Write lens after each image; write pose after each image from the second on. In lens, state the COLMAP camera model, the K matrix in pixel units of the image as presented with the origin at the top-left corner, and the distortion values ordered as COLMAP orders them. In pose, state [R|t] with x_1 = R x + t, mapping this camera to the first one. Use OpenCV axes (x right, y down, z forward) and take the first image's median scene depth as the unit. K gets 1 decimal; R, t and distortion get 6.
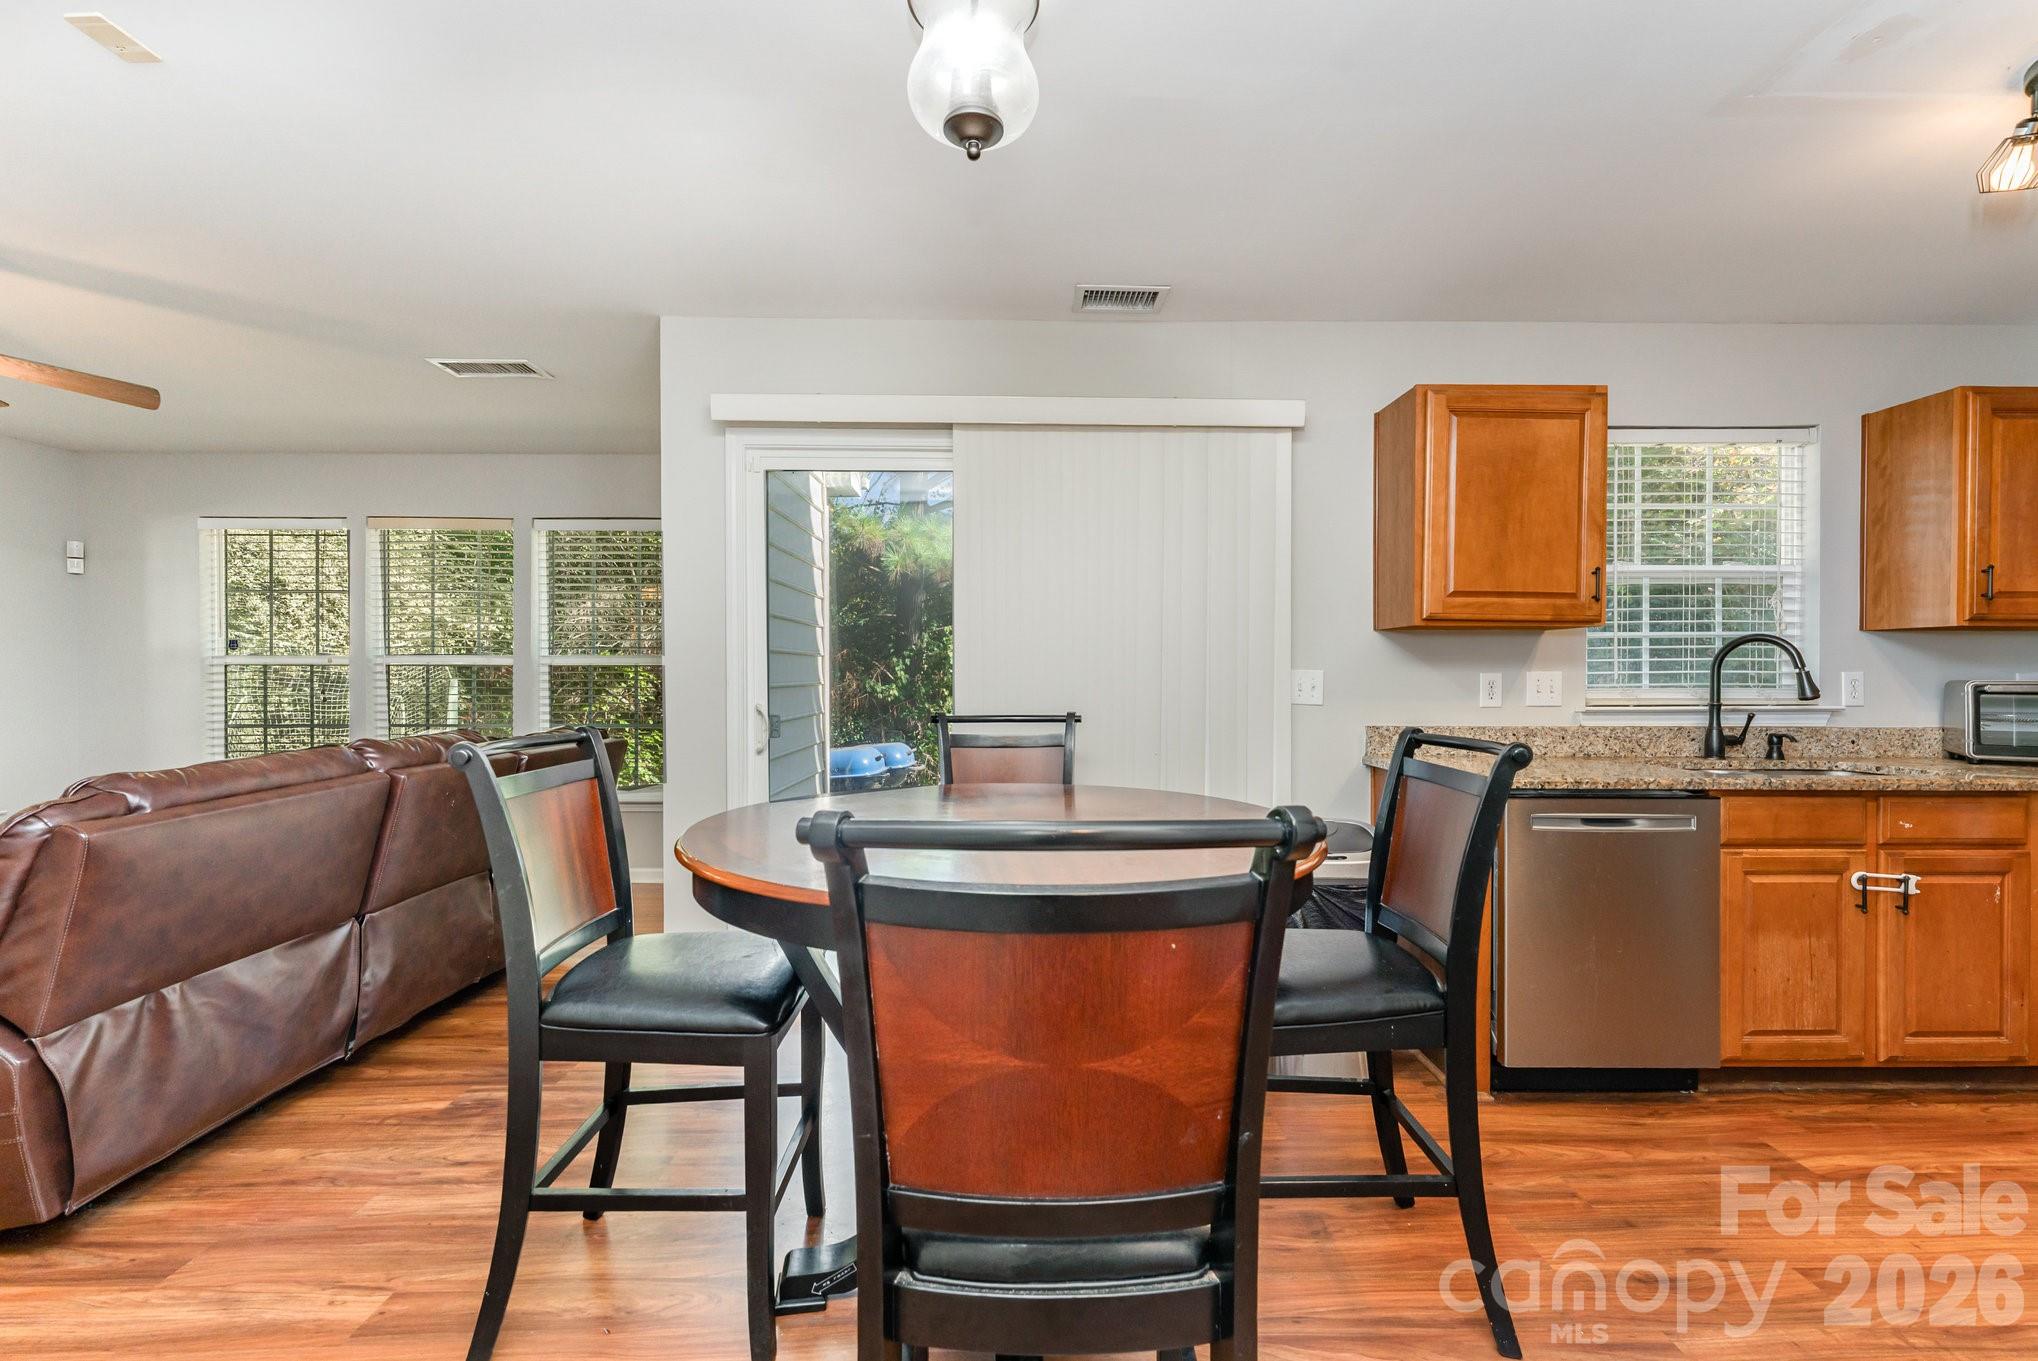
lens RADIAL K [[825.5, 0, 1017.7], [0, 825.5, 685.7], [0, 0, 1]] dist [0.001590, 0.000269]
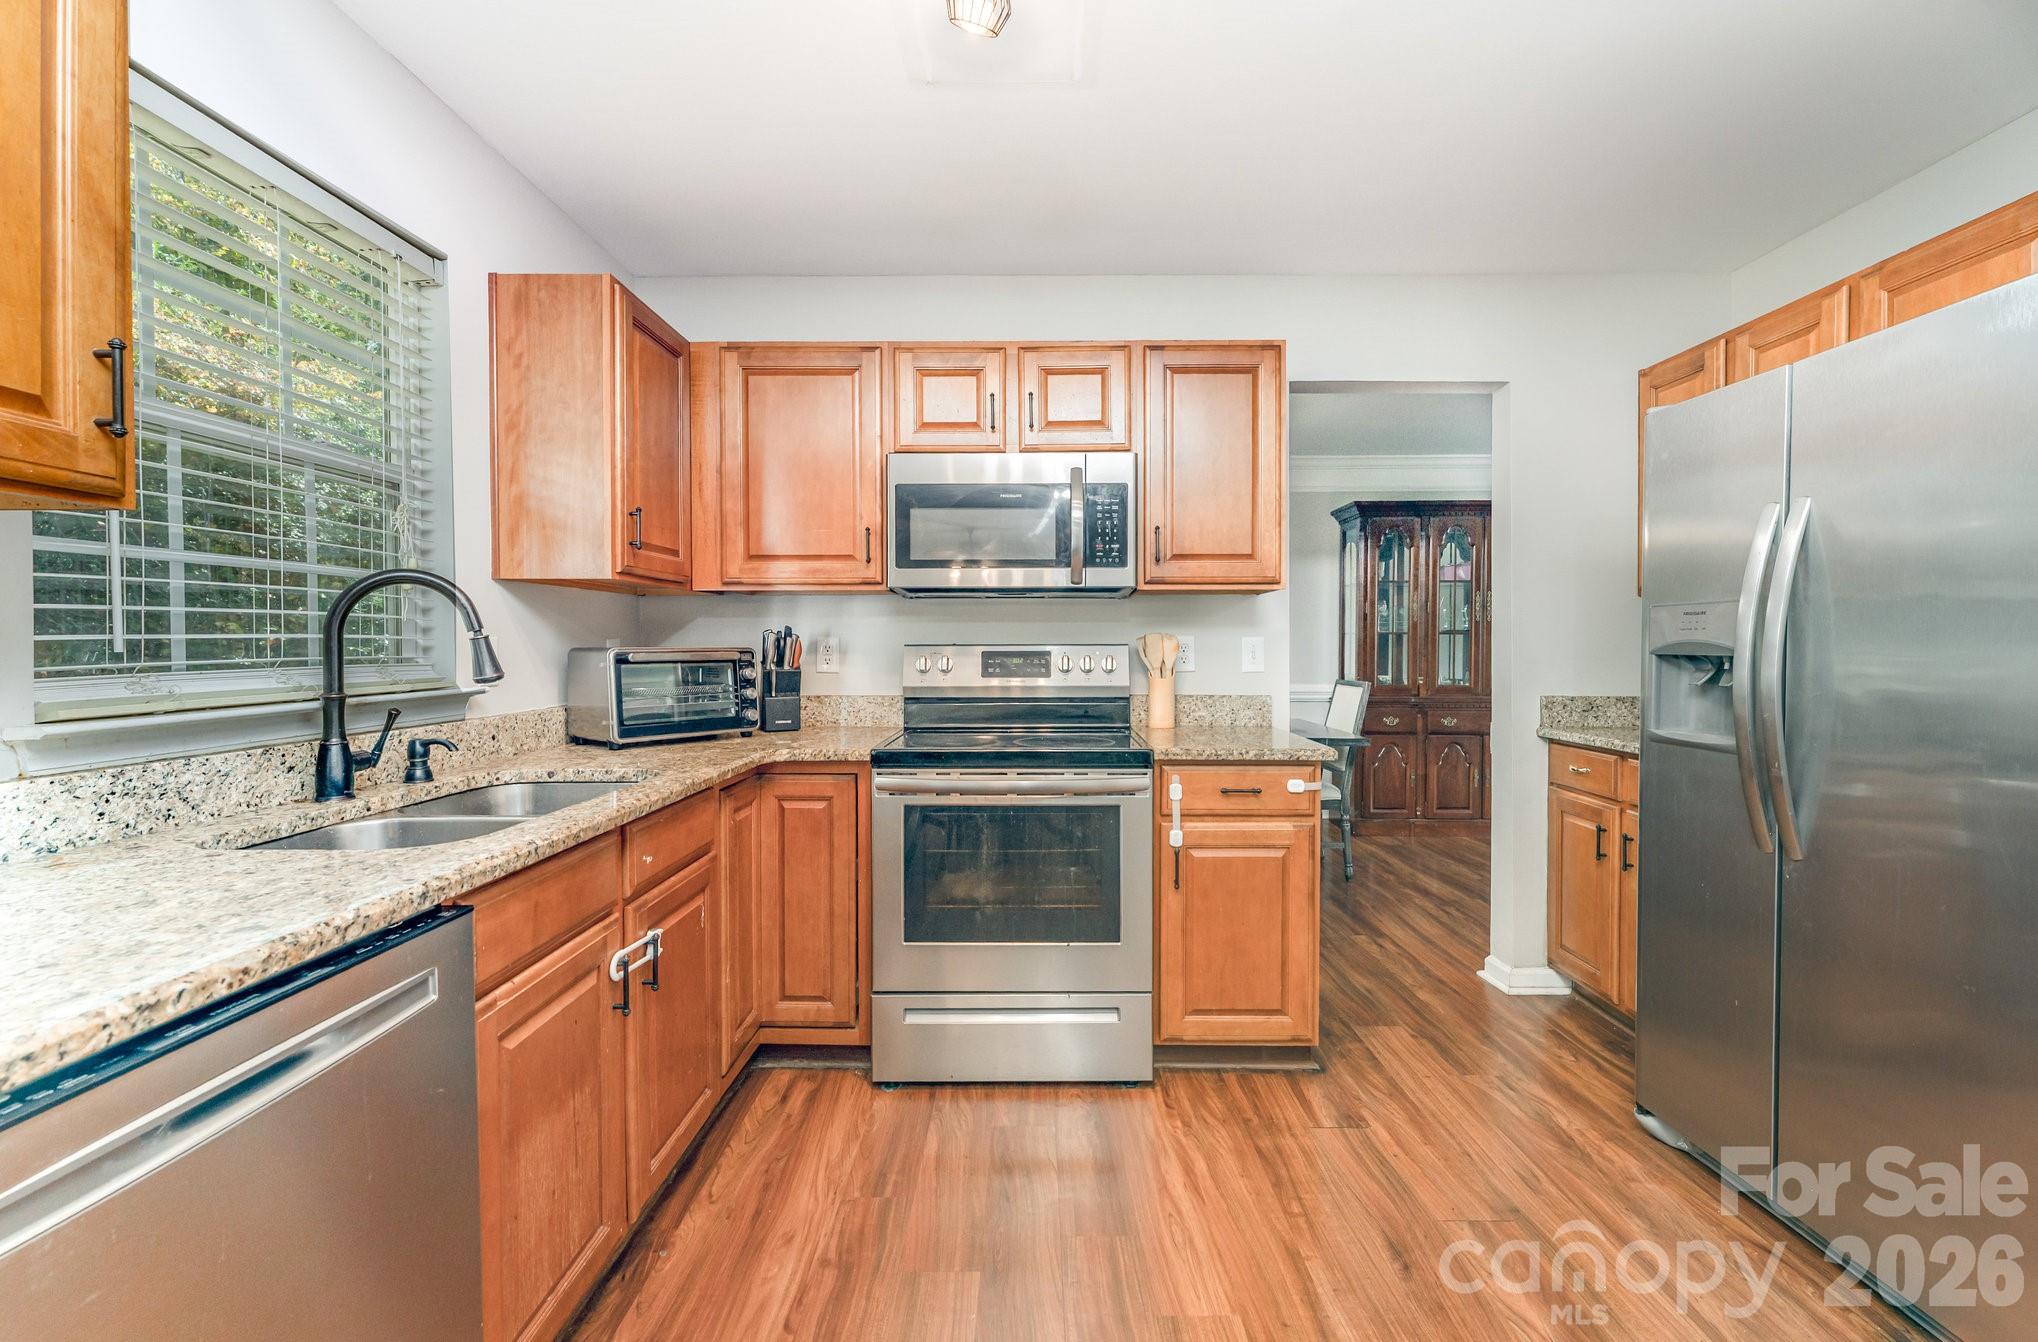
lens RADIAL K [[854.5, 0, 1026.0], [0, 854.5, 654.2], [0, 0, 1]] dist [0.019179, 0.000103]
pose [[0.029319, -0.017470, 0.999417, 0.302461], [0.013990, 0.999756, 0.017065, -0.008682], [-0.999472, 0.013482, 0.029557, 0.540386]]
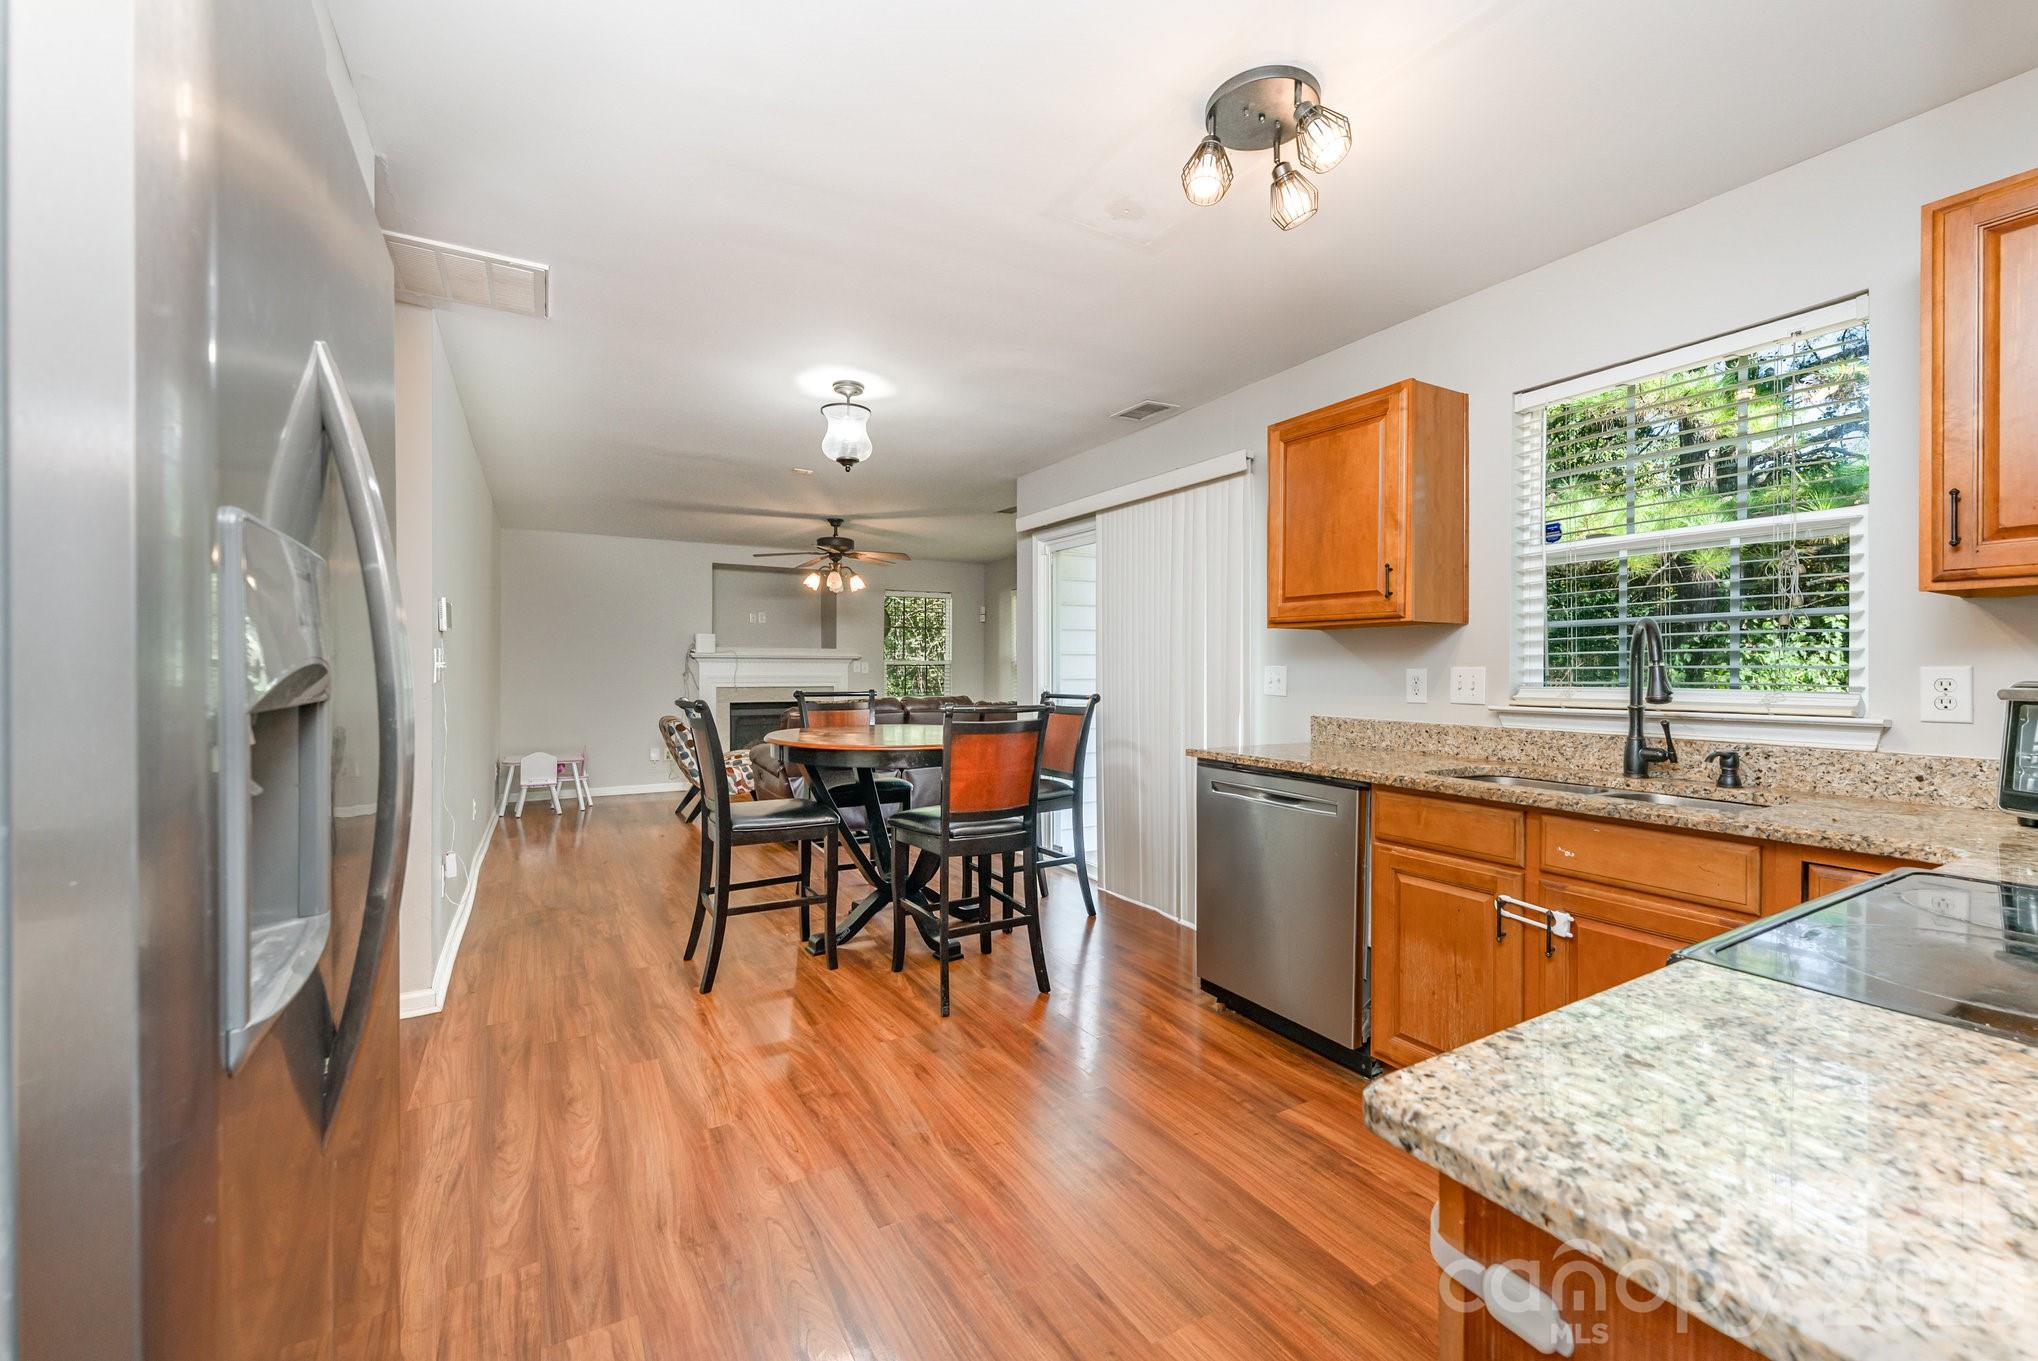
lens RADIAL K [[826.5, 0, 1042.0], [0, 826.5, 680.0], [0, 0, 1]] dist [0.000550, 0.000000]
pose [[0.504040, 0.010885, -0.863612, 1.242371], [-0.017077, 0.999851, 0.002636, 0.003199], [0.863511, 0.013419, 0.504151, 0.111207]]
